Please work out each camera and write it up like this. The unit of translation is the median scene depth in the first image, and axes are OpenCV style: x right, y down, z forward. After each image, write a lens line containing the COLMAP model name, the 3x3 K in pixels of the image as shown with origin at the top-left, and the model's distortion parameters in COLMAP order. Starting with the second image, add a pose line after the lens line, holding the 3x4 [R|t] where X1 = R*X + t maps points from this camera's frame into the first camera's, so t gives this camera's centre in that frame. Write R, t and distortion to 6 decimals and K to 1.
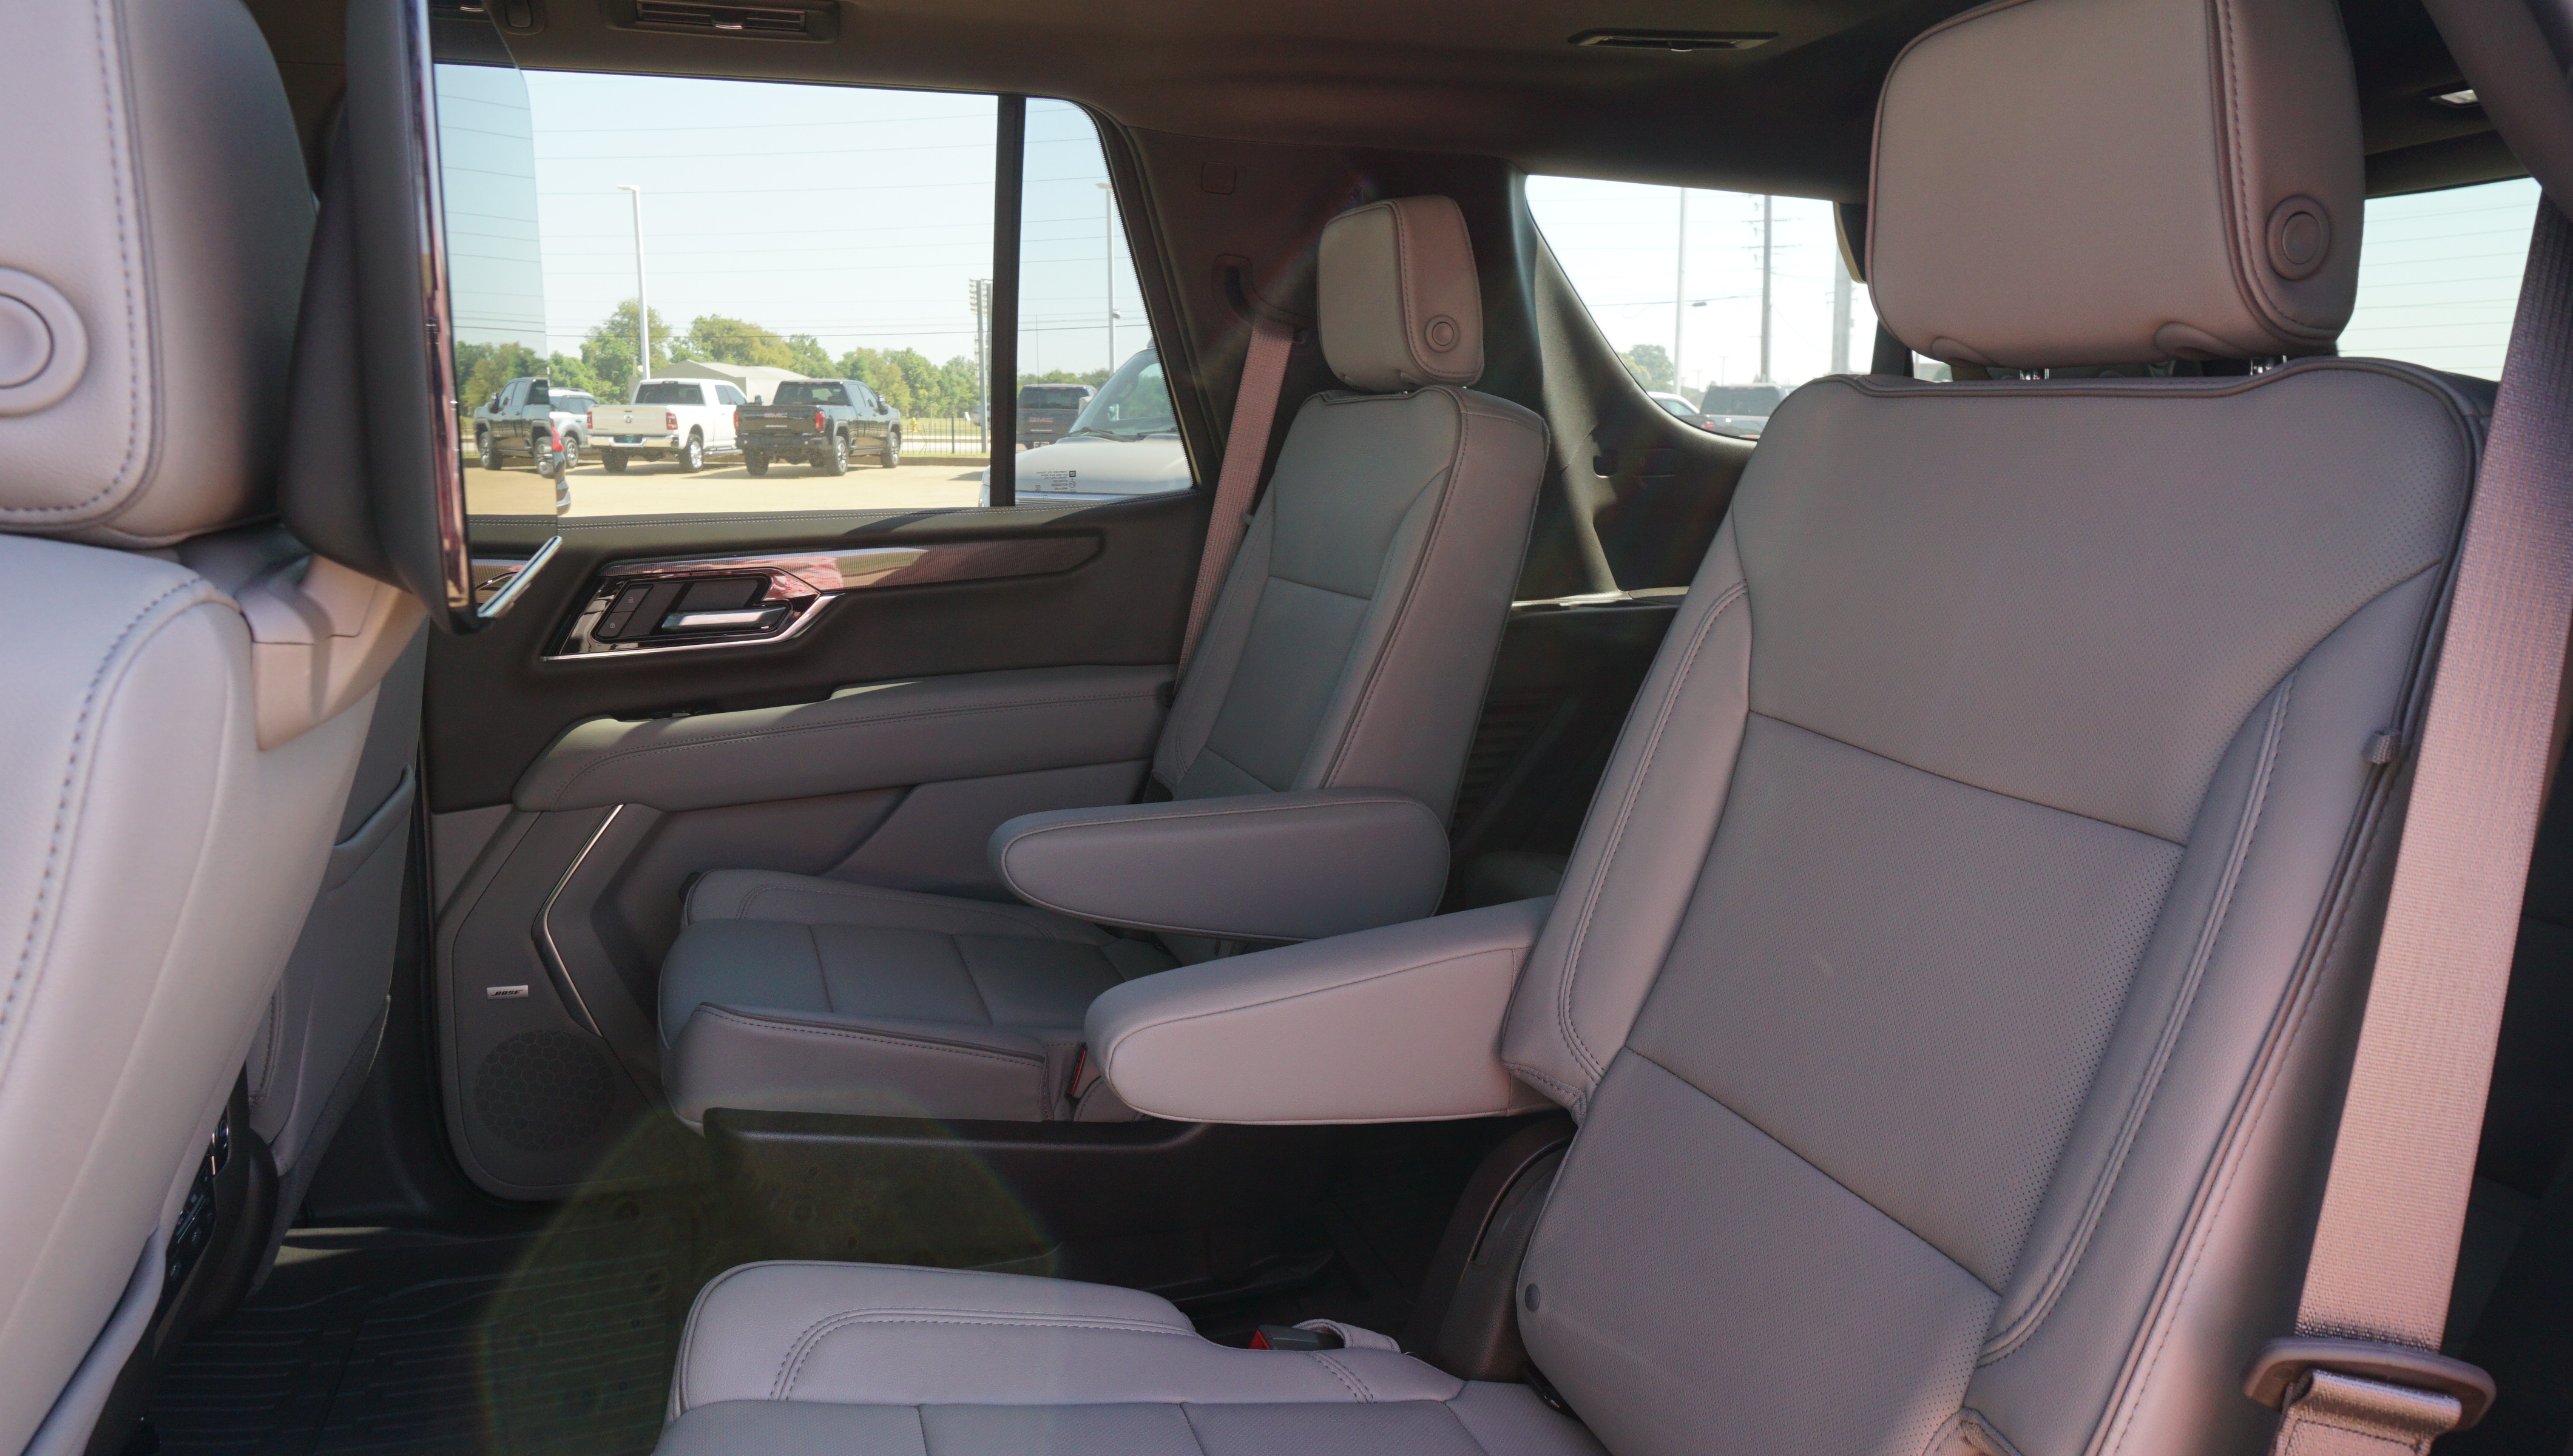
lens RADIAL K [[1722.2, 0, 1295.1], [0, 1722.2, 746.6], [0, 0, 1]] dist [-0.058349, 0.042142]
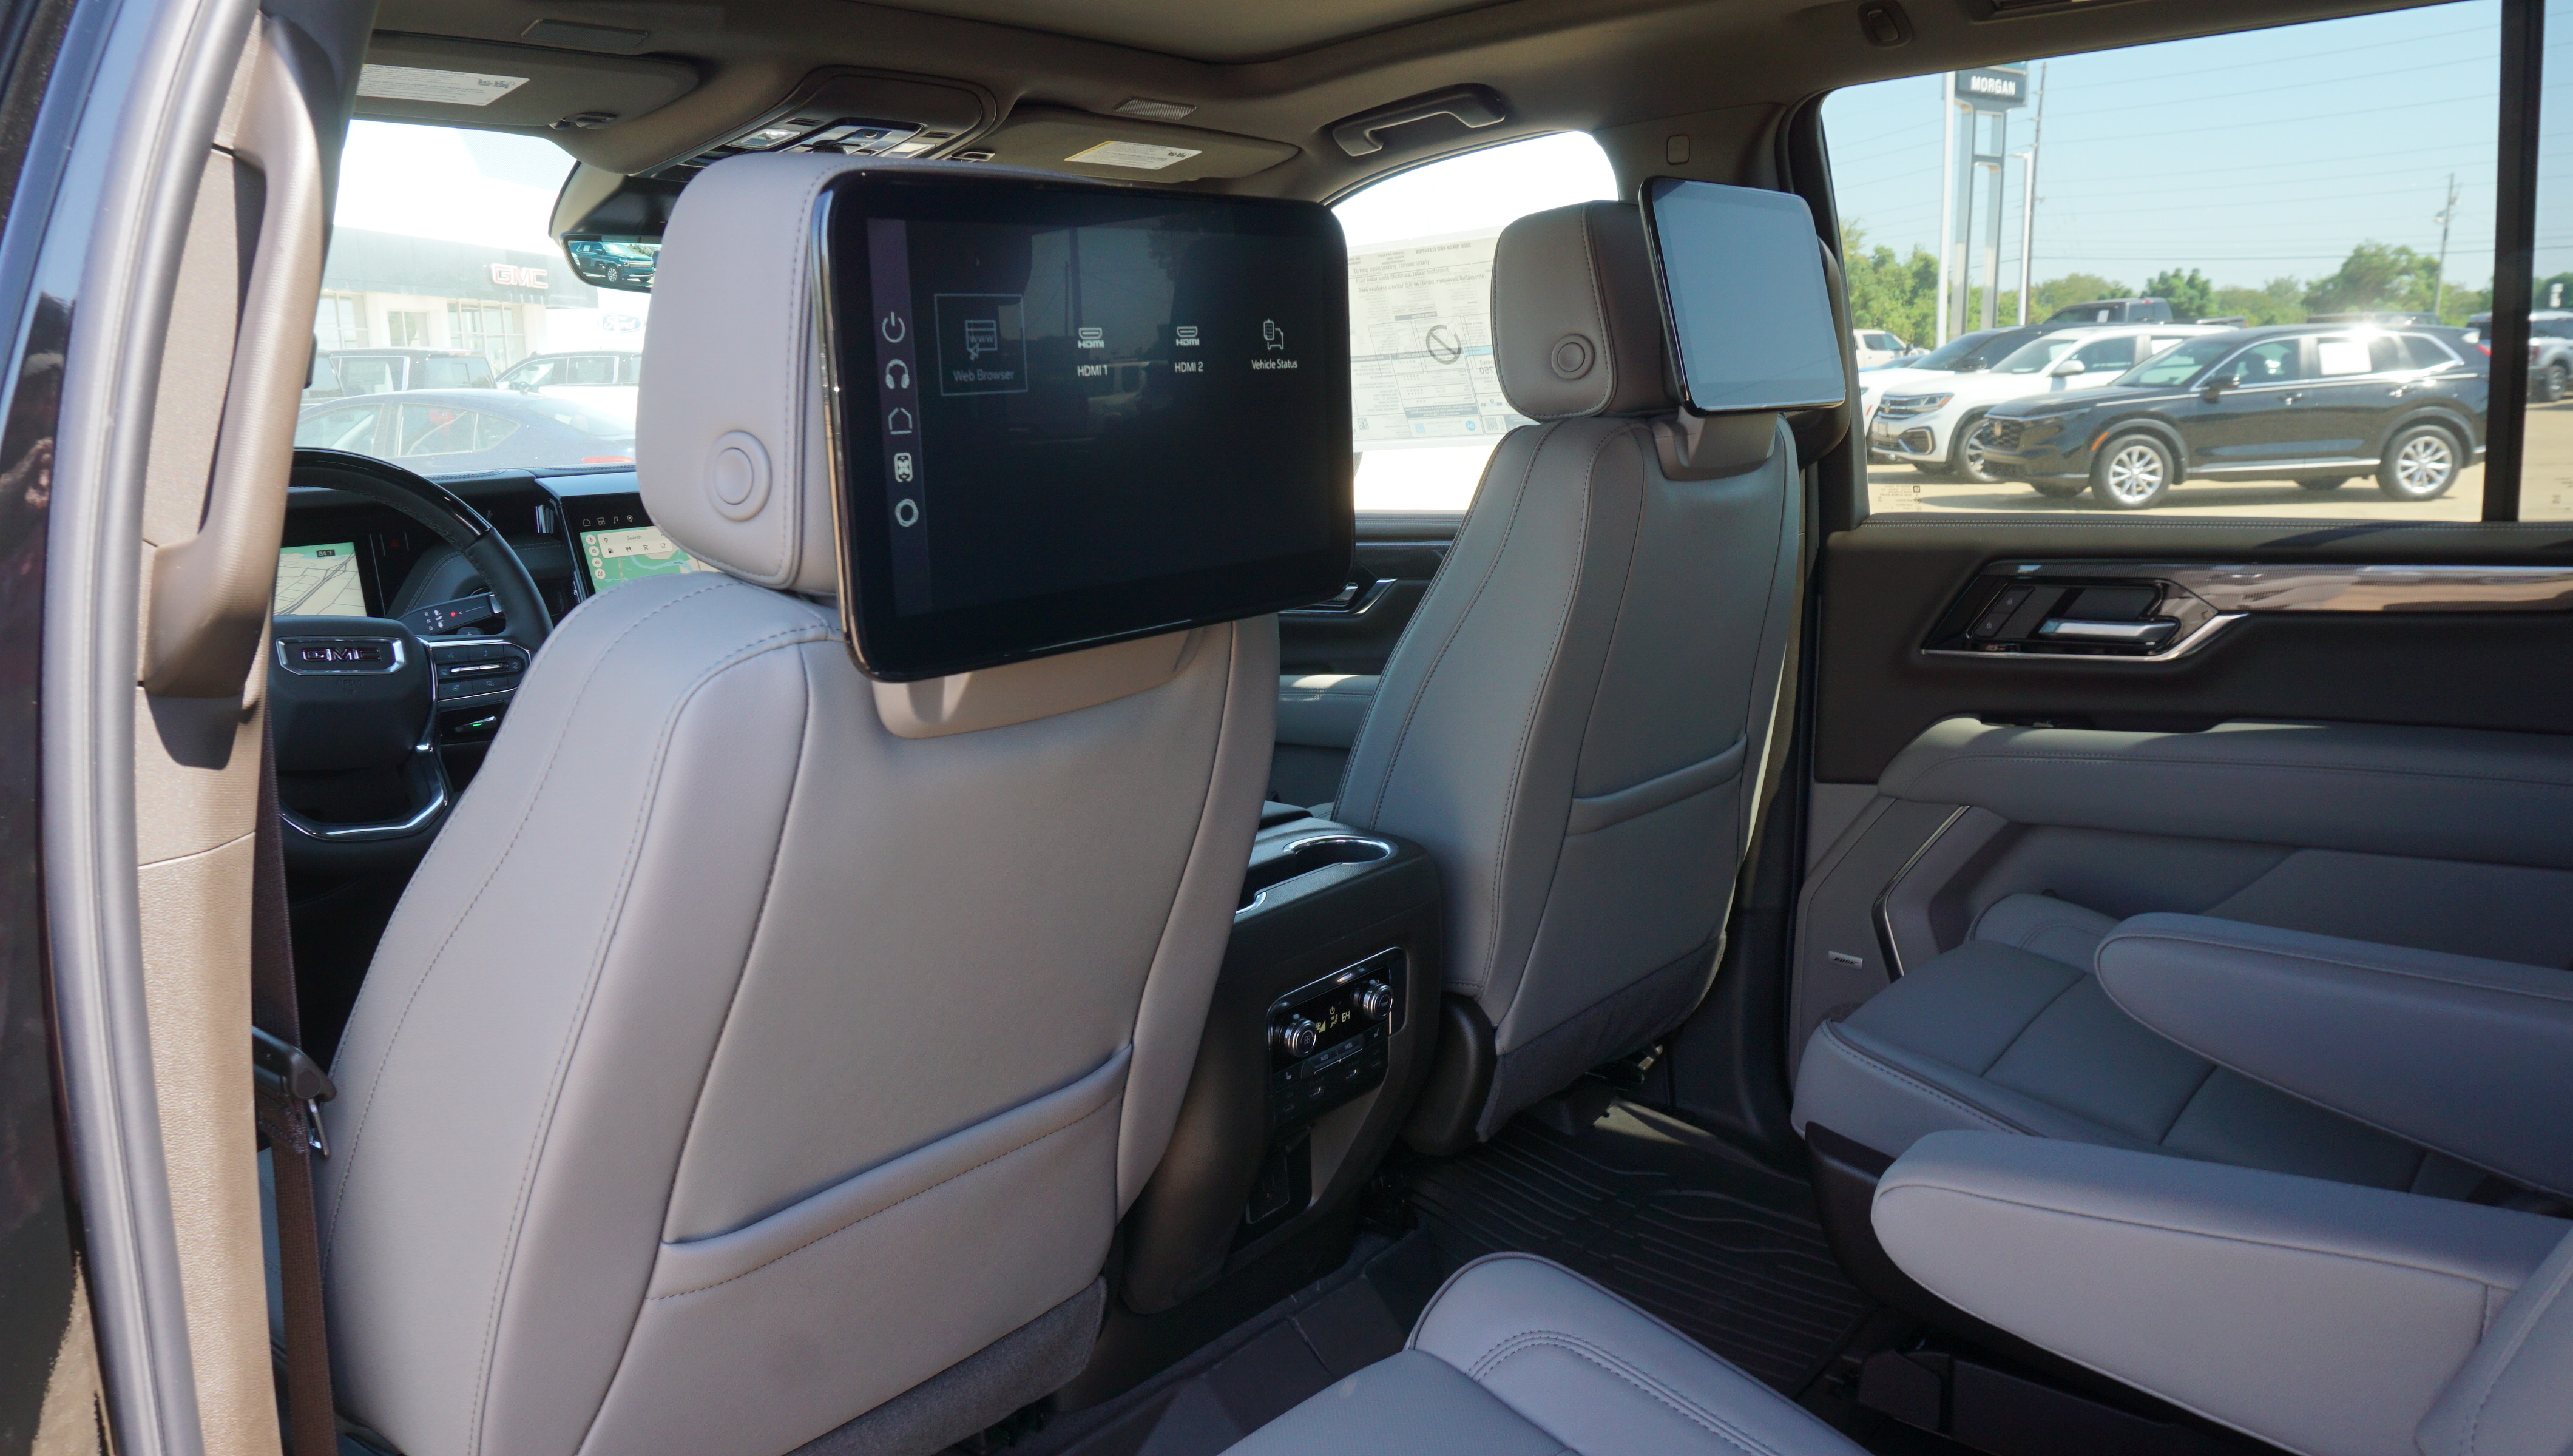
lens RADIAL K [[1722.2, 0, 1295.1], [0, 1722.2, 746.6], [0, 0, 1]] dist [-0.058349, 0.042142]
pose [[0.492389, 0.158298, -0.855859, 0.344189], [-0.123090, 0.986104, 0.111572, -0.083891], [0.861627, 0.050410, 0.505032, 0.215929]]
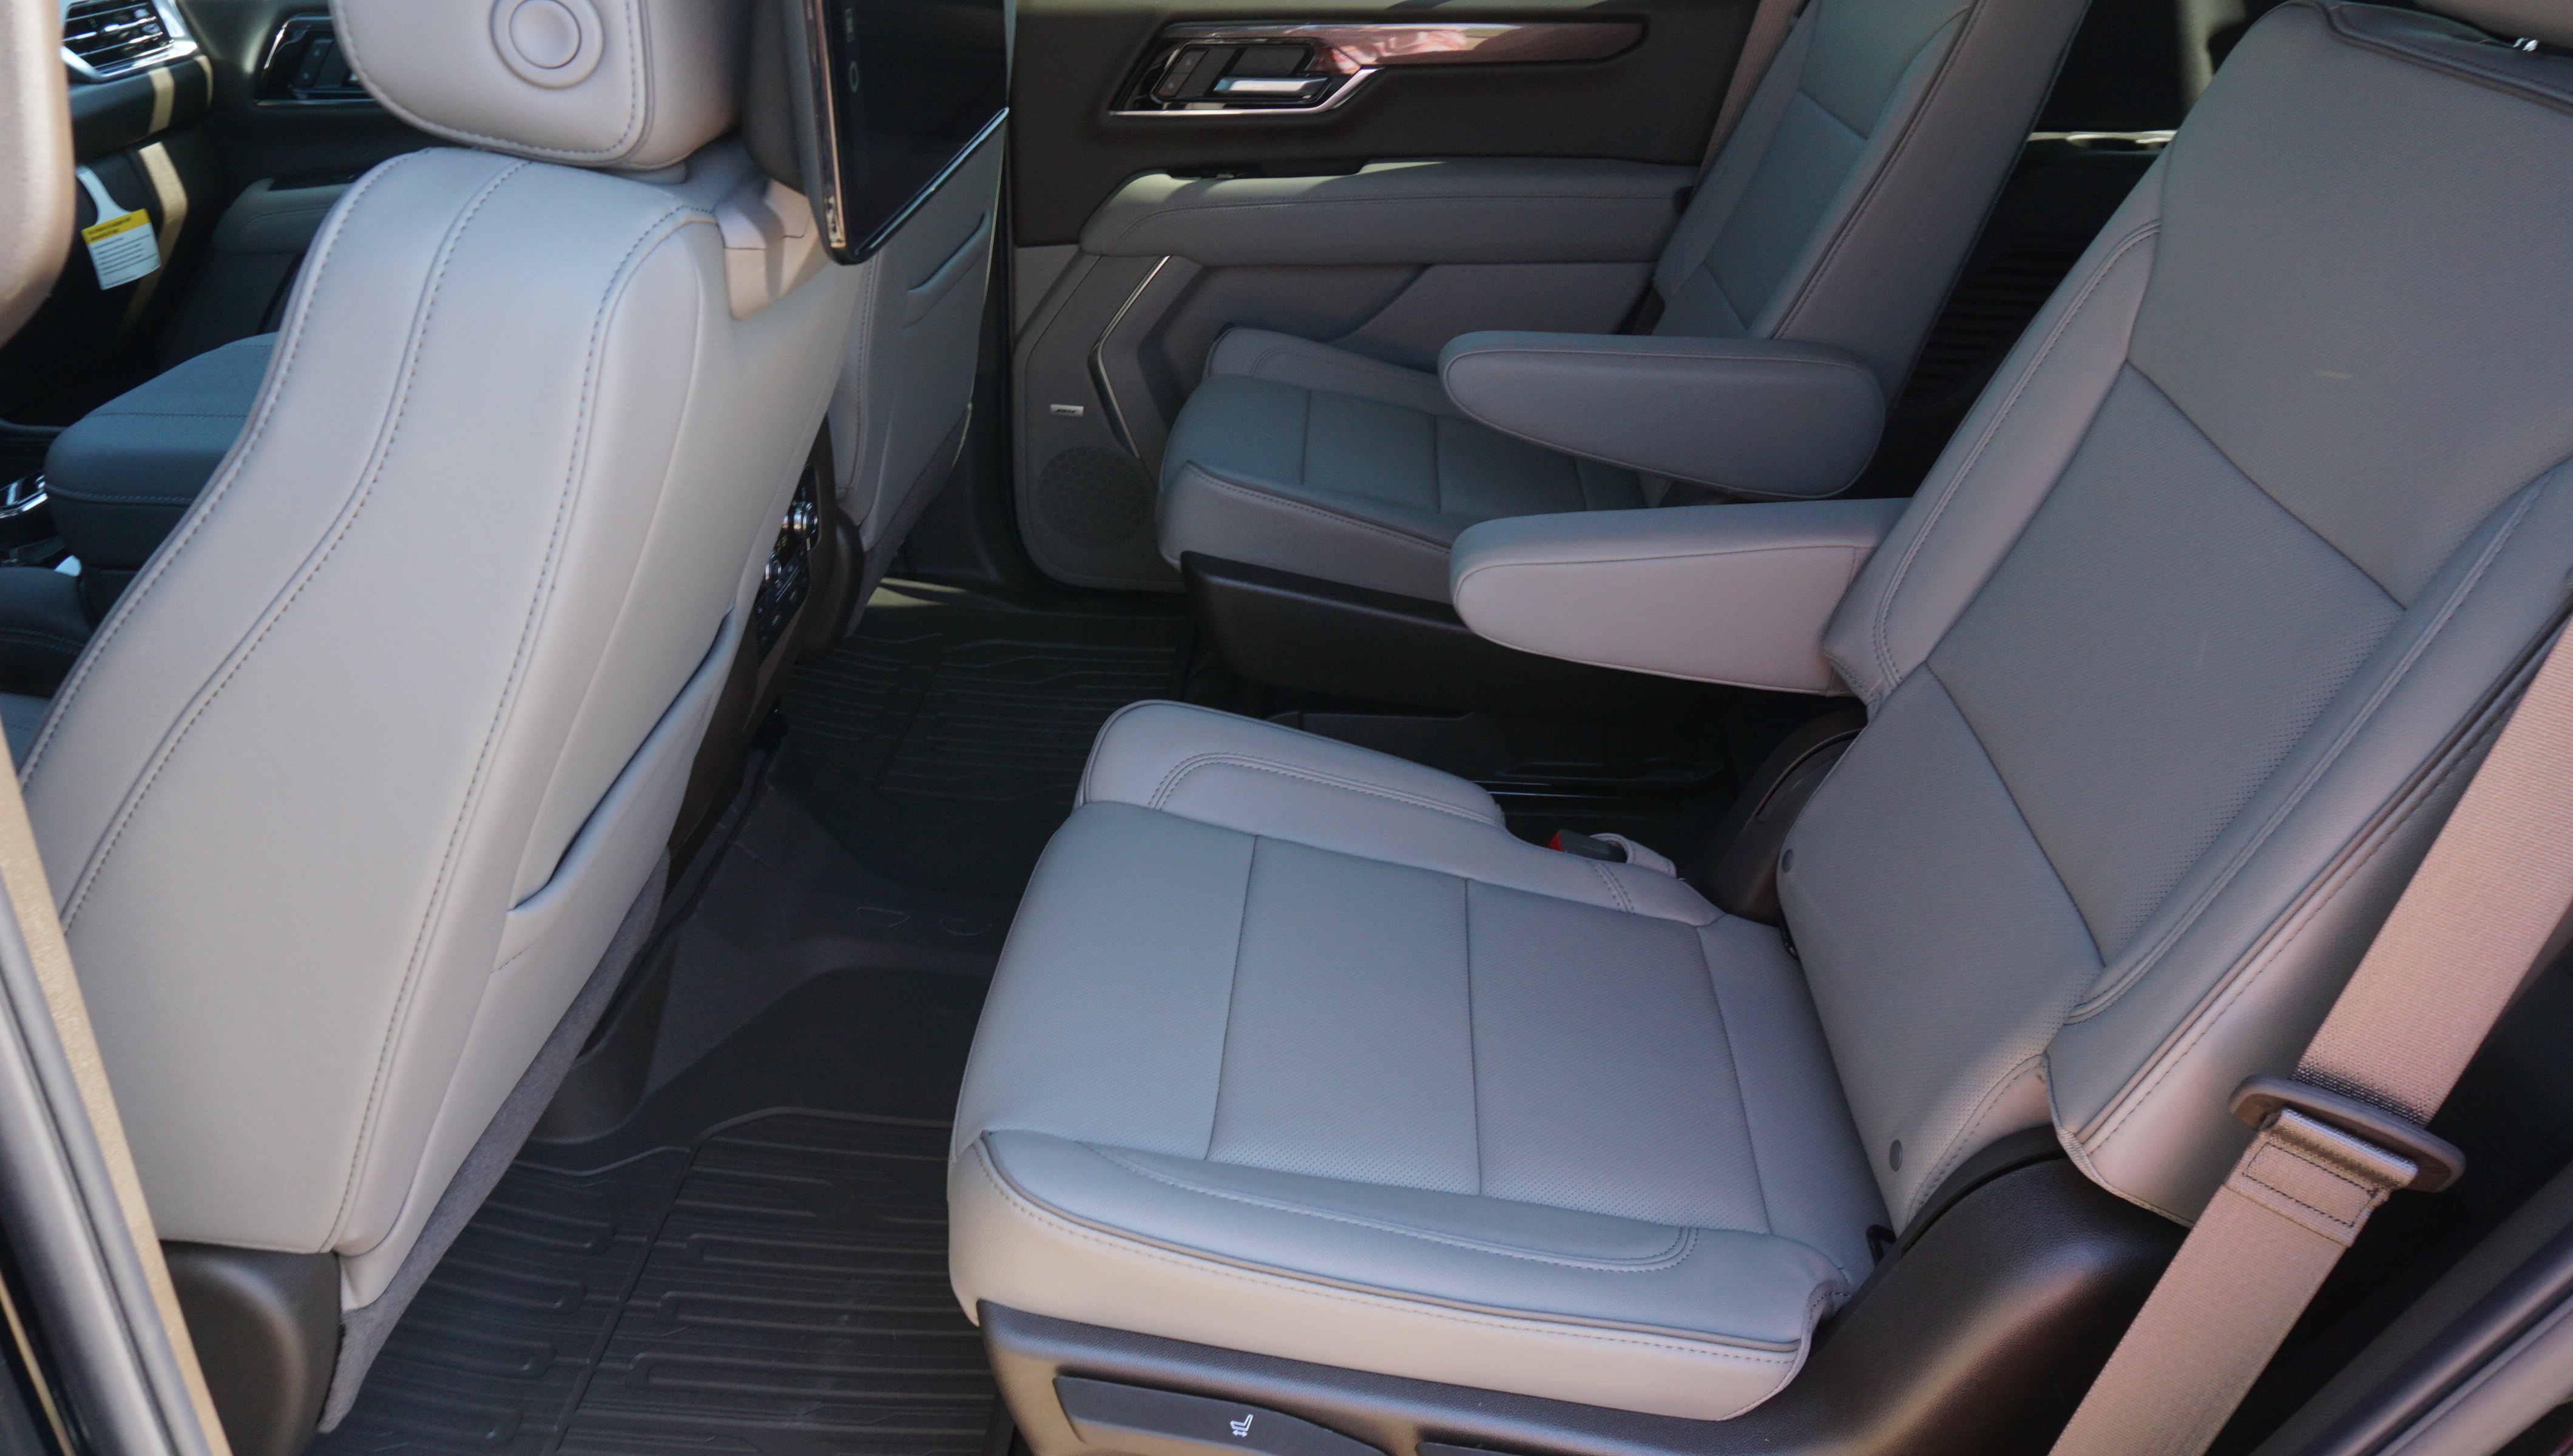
lens RADIAL K [[1722.2, 0, 1295.1], [0, 1722.2, 746.6], [0, 0, 1]] dist [-0.058349, 0.042142]
pose [[0.928036, 0.203662, -0.311883, 0.128010], [-0.089749, 0.934881, 0.343428, -0.077837], [0.361517, -0.290722, 0.885881, -0.068447]]
